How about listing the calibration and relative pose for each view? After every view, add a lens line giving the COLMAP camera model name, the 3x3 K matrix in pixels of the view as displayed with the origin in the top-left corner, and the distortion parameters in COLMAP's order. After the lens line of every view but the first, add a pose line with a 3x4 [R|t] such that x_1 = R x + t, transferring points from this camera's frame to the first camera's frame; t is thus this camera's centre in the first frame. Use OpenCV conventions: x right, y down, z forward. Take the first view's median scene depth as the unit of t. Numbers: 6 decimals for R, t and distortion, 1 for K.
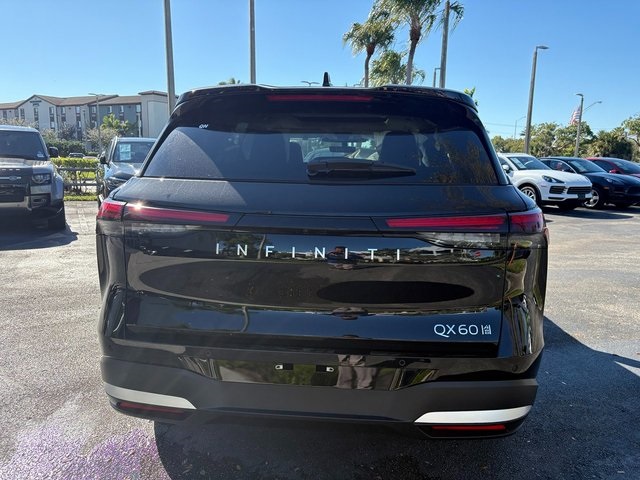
lens RADIAL K [[497.6, 0, 318.7], [0, 497.6, 246.5], [0, 0, 1]] dist [0.036779, 0.000103]
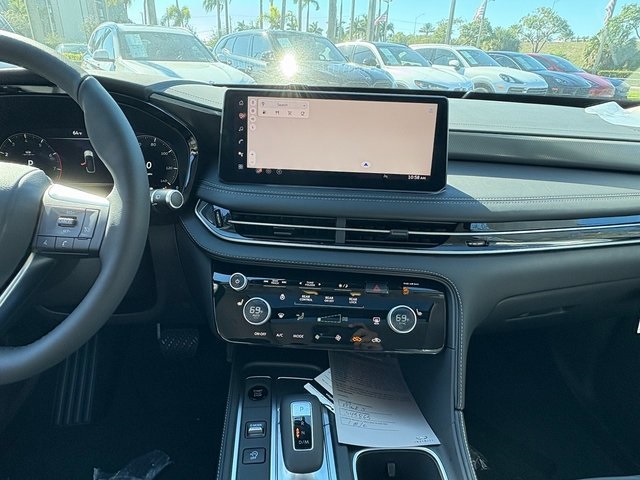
lens RADIAL K [[400.0, 0, 313.4], [0, 400.0, 239.2], [0, 0, 1]] dist [-0.003894, 0.002947]
pose [[0.986780, -0.055209, 0.152374, 0.011654], [0.013587, 0.965060, 0.261676, -0.049425], [-0.161497, -0.256146, 0.953052, 0.312168]]
